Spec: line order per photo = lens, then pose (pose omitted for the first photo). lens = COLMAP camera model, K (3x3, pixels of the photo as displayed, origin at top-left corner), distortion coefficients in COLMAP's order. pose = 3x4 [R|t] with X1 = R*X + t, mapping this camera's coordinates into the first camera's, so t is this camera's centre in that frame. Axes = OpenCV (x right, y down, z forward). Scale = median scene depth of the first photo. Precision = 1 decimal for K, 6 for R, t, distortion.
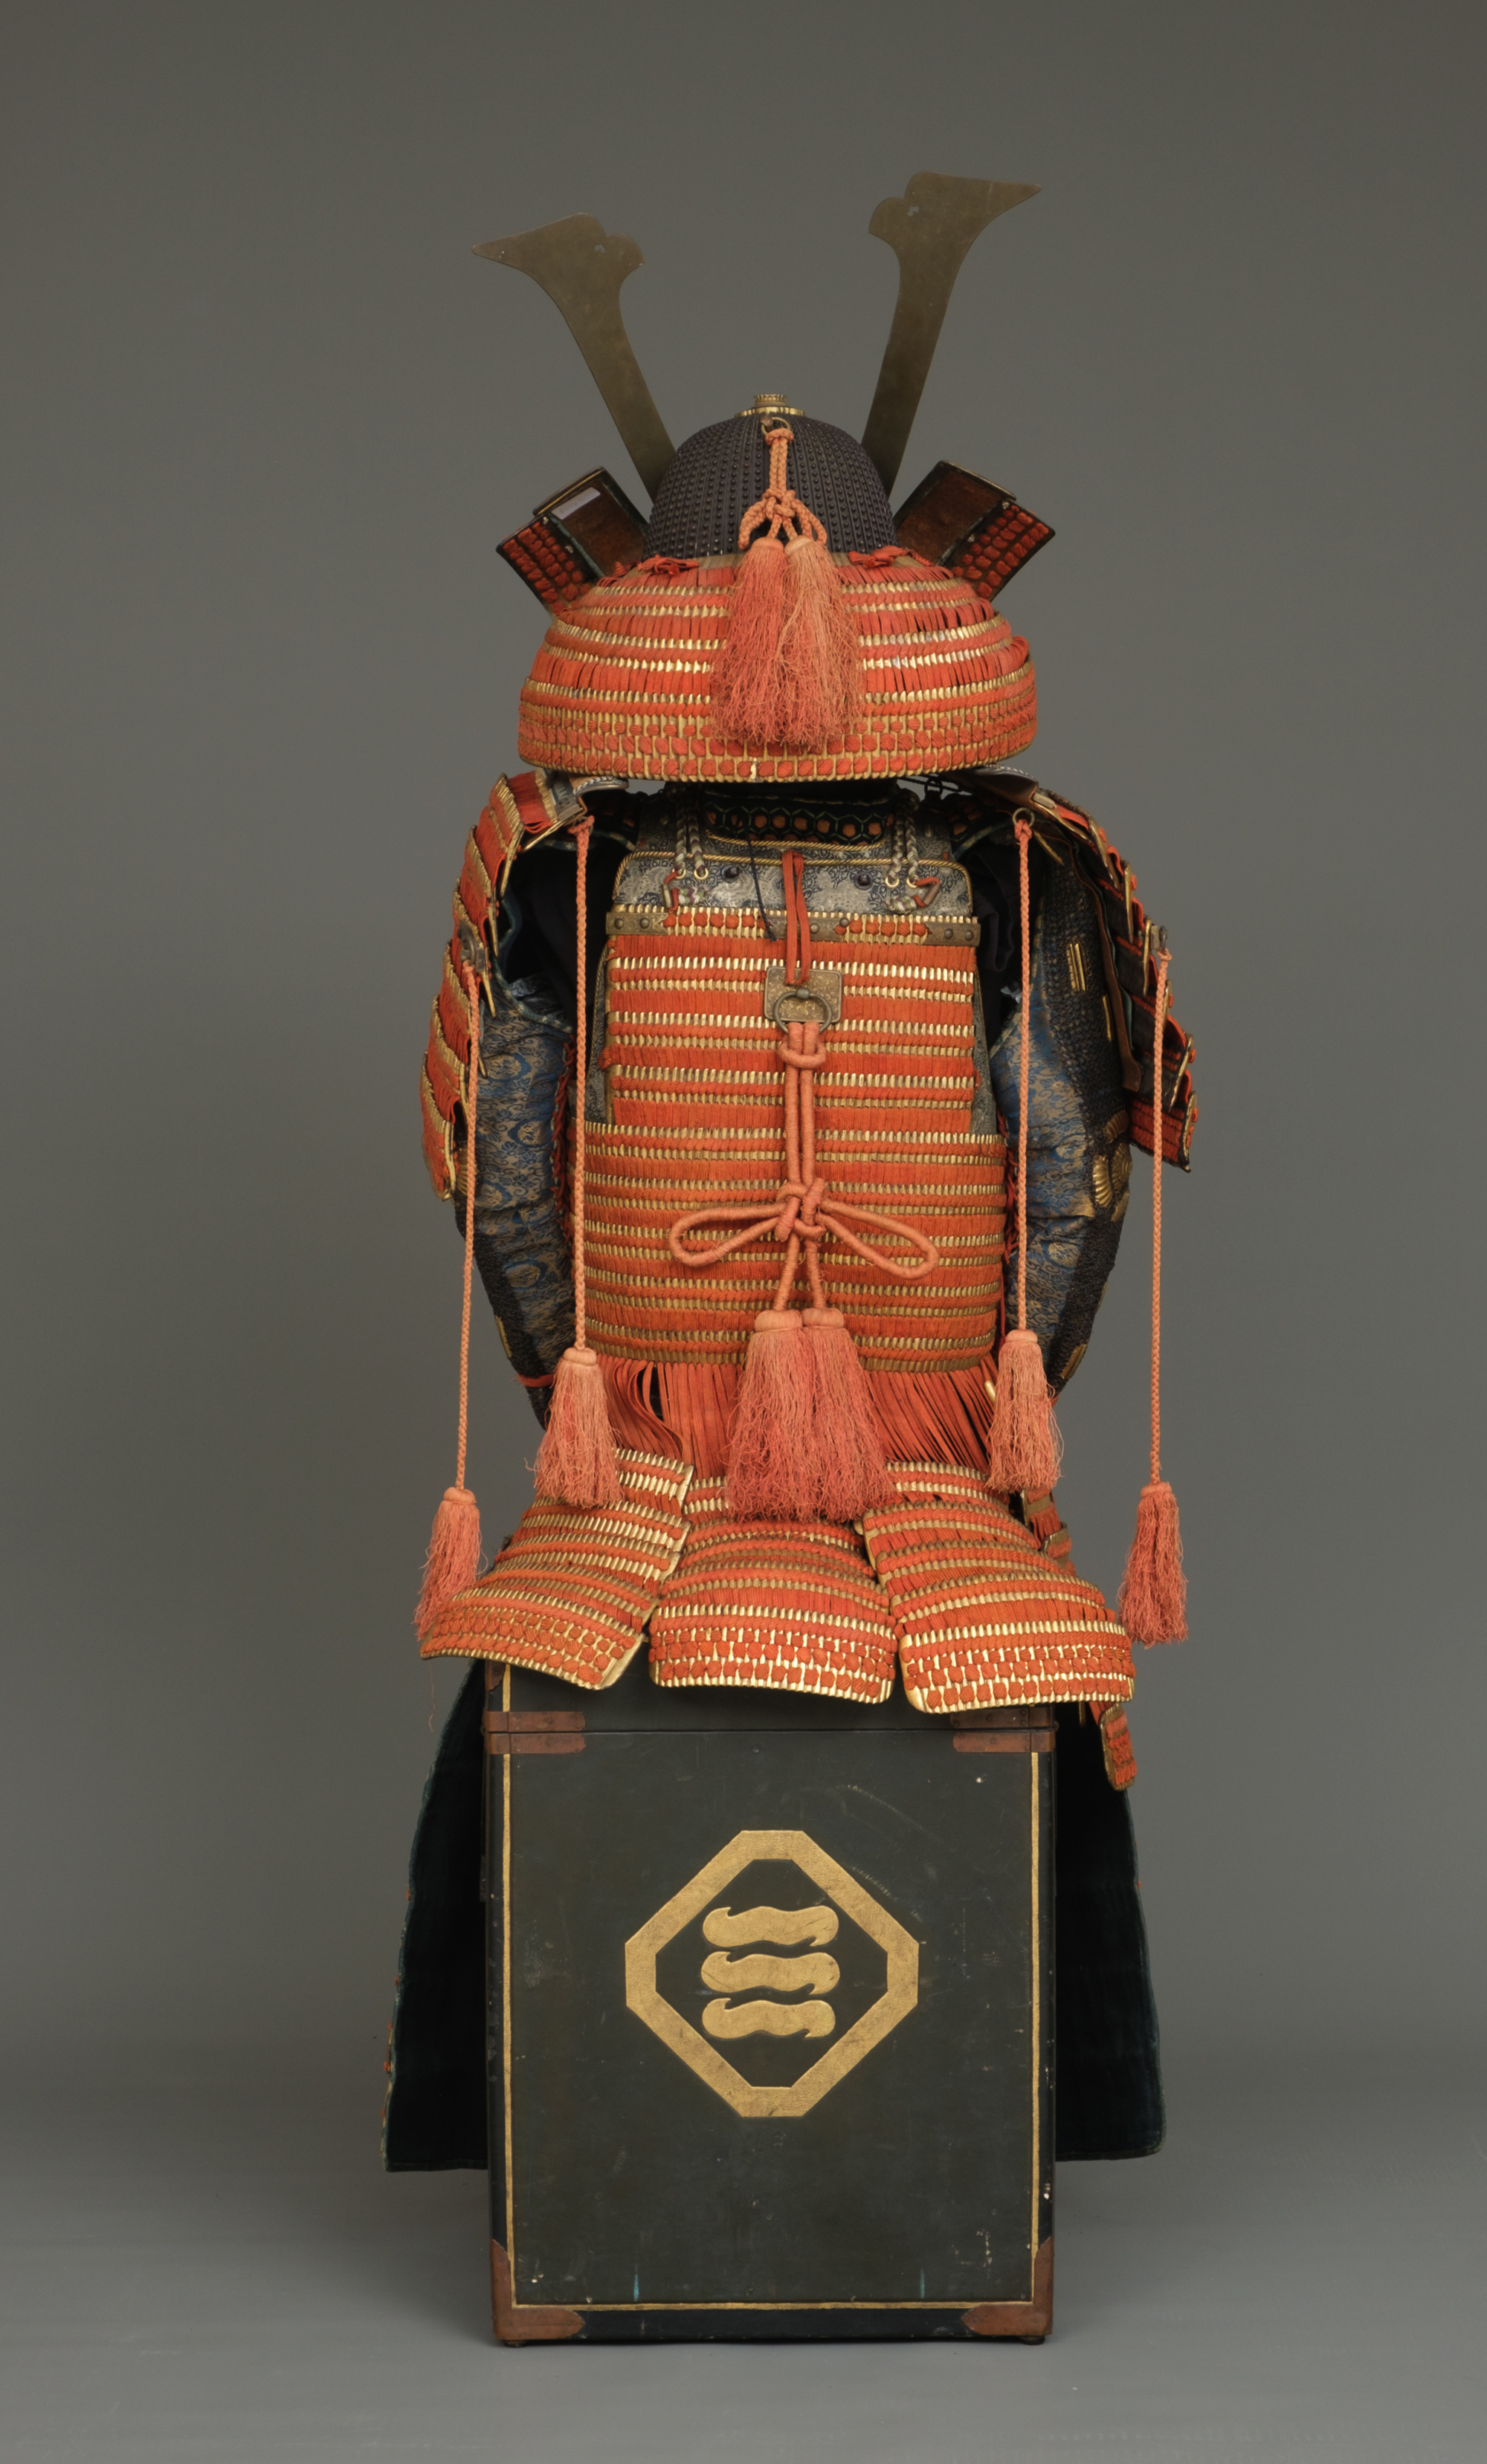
lens RADIAL K [[4767.6, 0, 744.4], [0, 4767.6, 1231.7], [0, 0, 1]] dist [0.006591, 0.000000]
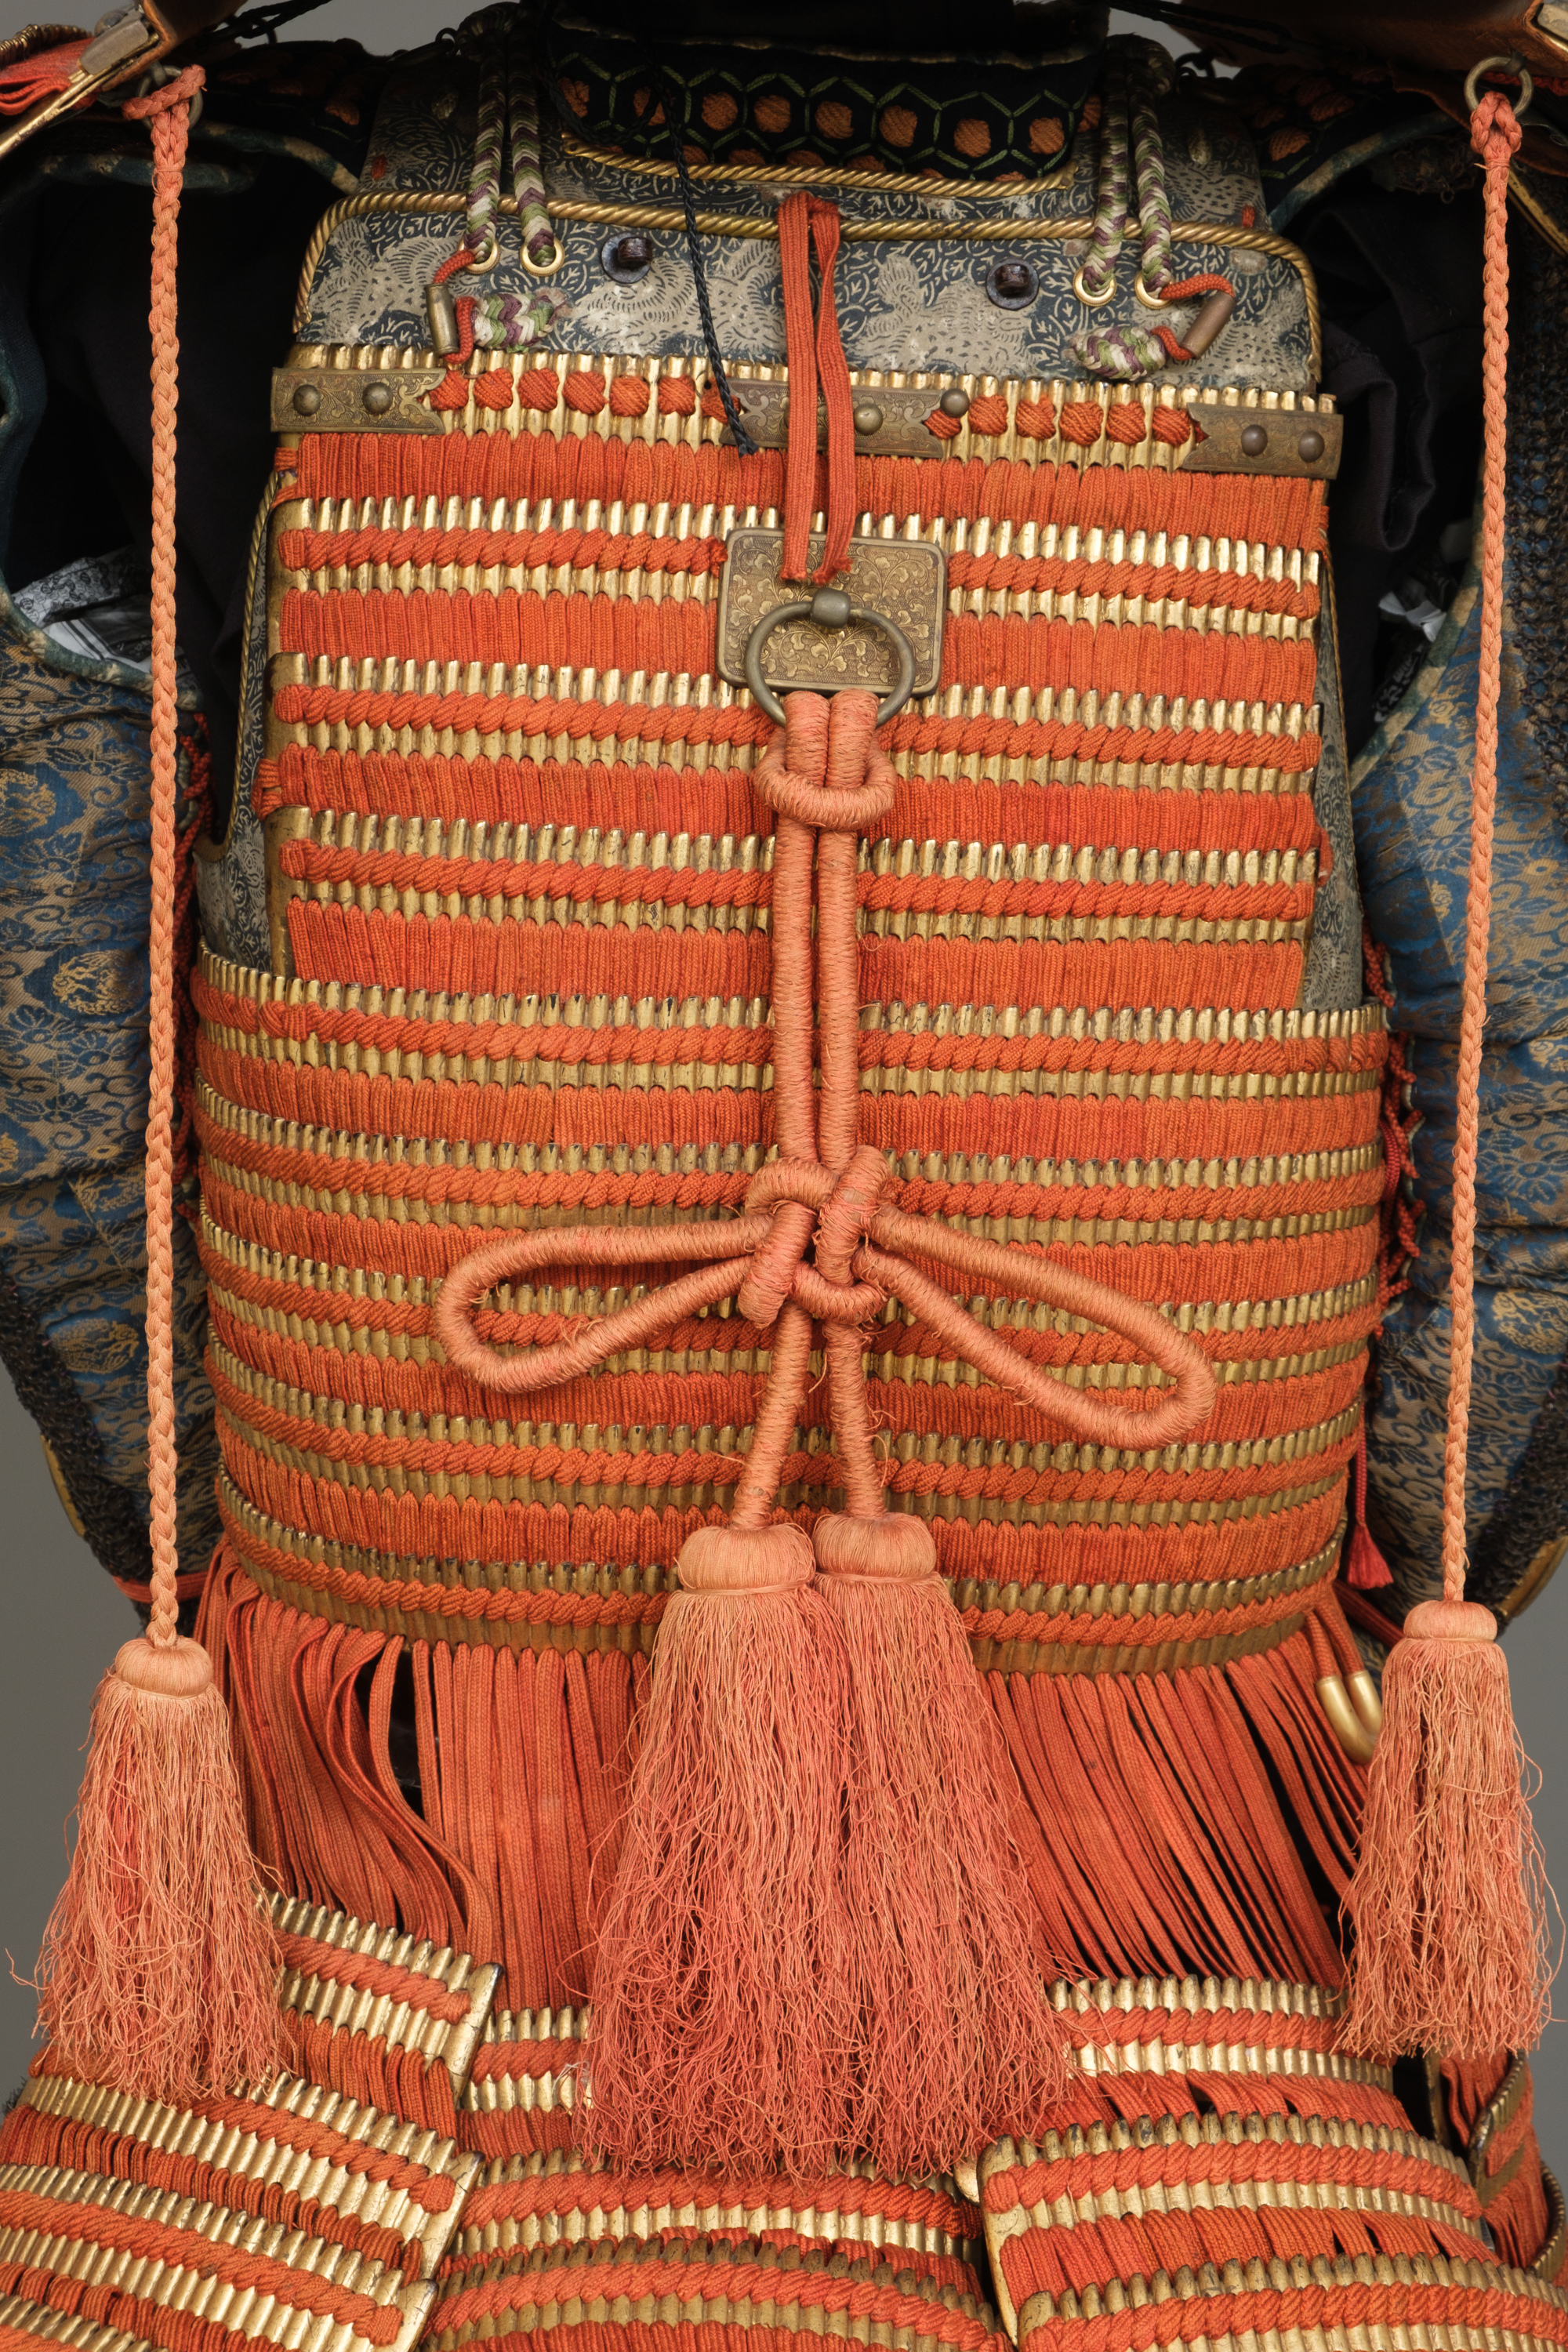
lens RADIAL K [[4372.6, 0, 718.5], [0, 4372.6, 1099.7], [0, 0, 1]] dist [-0.003311, 0.000000]
pose [[0.999336, 0.014358, -0.033483, 0.015214], [-0.012103, 0.997706, 0.066608, -0.035434], [0.034363, -0.066159, 0.997217, 0.680763]]
